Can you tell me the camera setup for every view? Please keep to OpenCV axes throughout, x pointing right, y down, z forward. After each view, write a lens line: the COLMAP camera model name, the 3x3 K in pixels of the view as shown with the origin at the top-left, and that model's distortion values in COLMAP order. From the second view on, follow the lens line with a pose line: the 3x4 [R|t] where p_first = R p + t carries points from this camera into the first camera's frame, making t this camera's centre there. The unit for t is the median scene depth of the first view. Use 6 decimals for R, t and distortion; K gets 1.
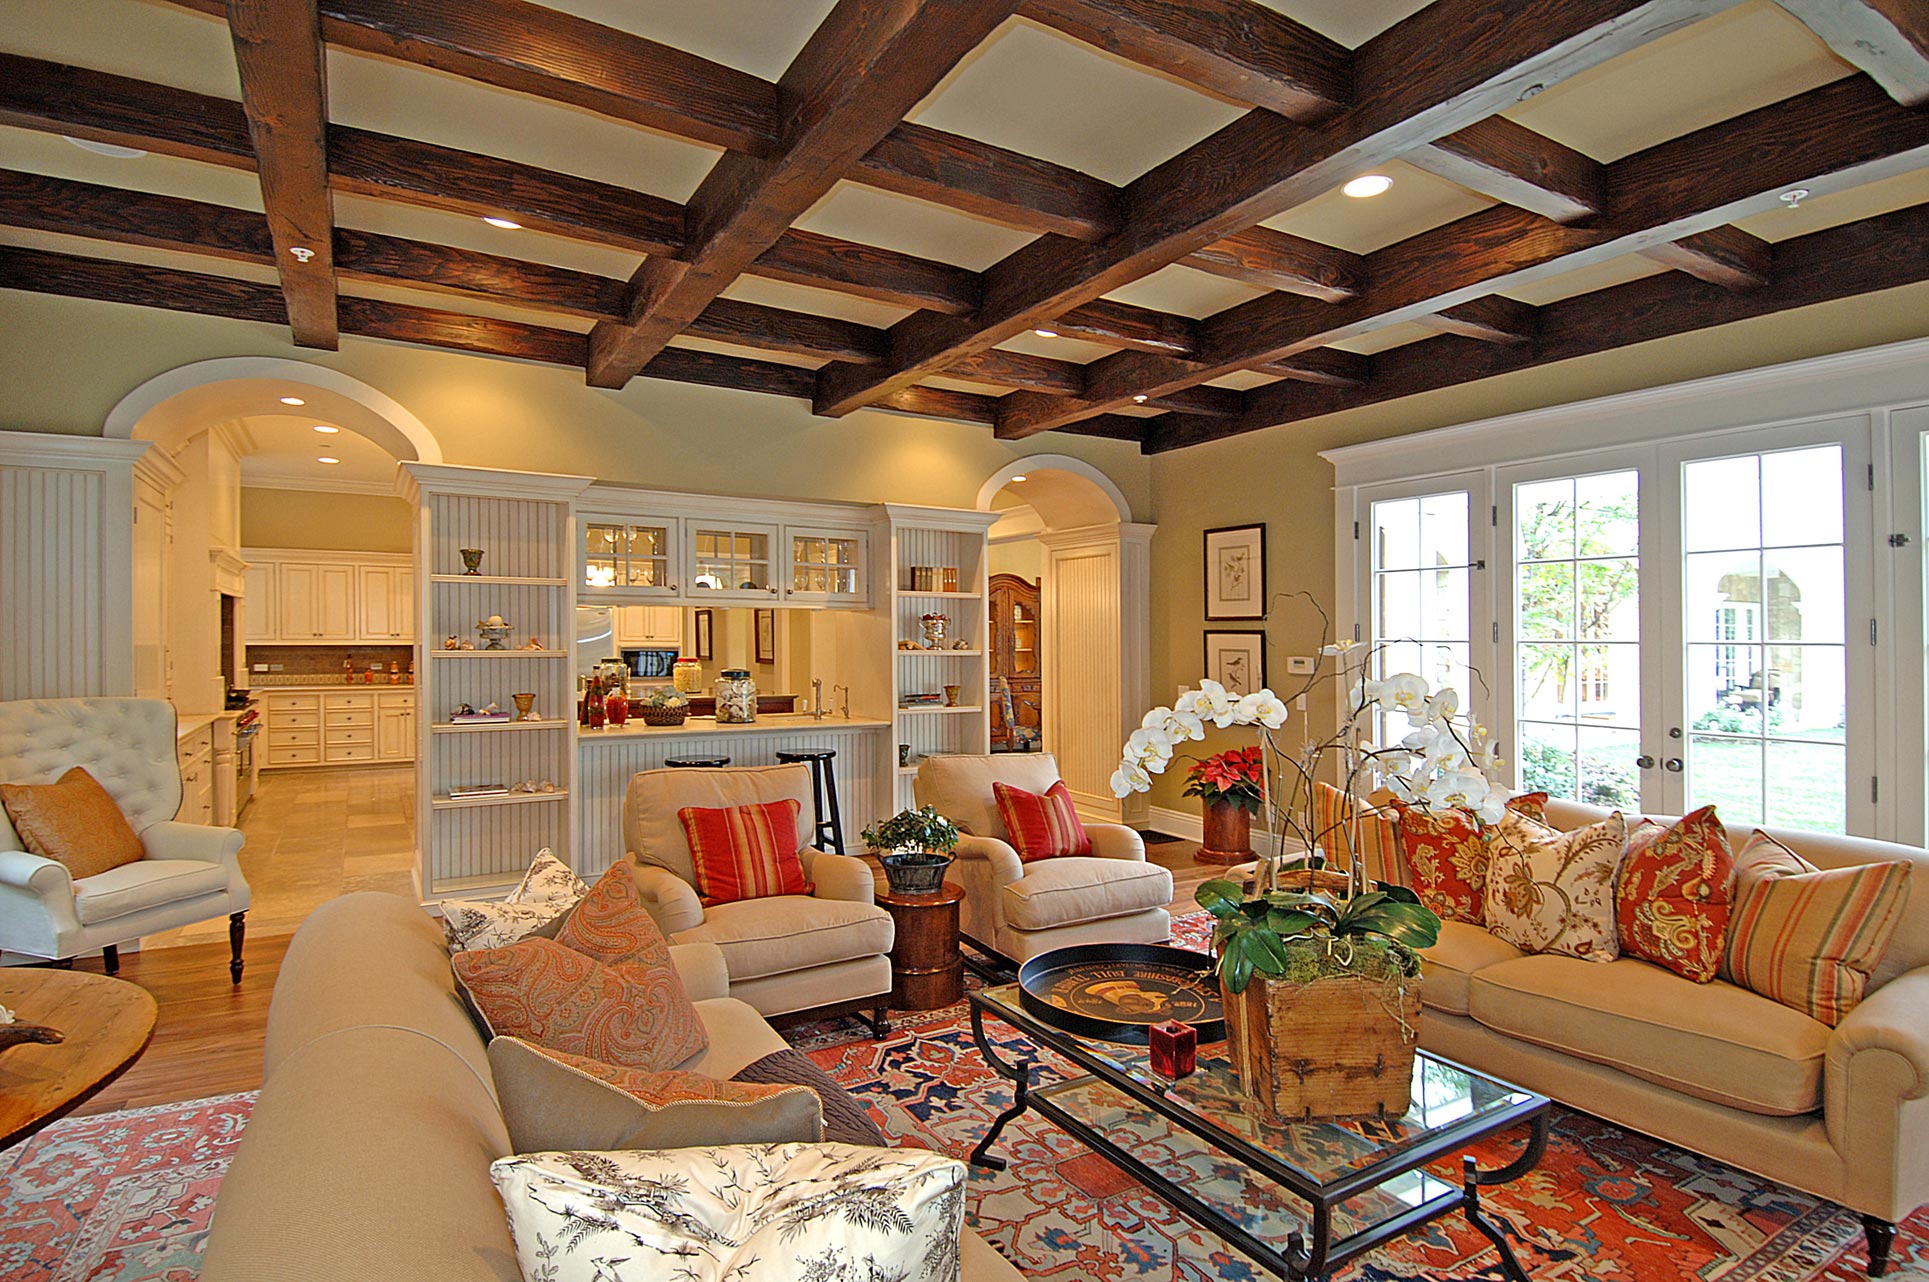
lens RADIAL K [[1007.3, 0, 964.5], [0, 1007.3, 641.0], [0, 0, 1]] dist [-0.000636, -0.000686]
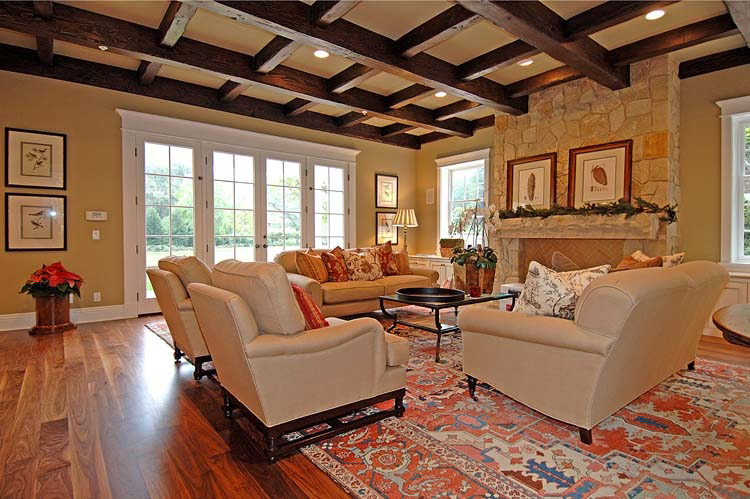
lens RADIAL K [[391.7, 0, 375.0], [0, 391.7, 249.5], [0, 0, 1]] dist [-0.000636, -0.000686]
pose [[-0.125705, -0.079206, 0.988901, -0.589554], [-0.031193, 0.996630, 0.075860, 0.017813], [-0.991577, -0.021311, -0.127752, 0.690373]]
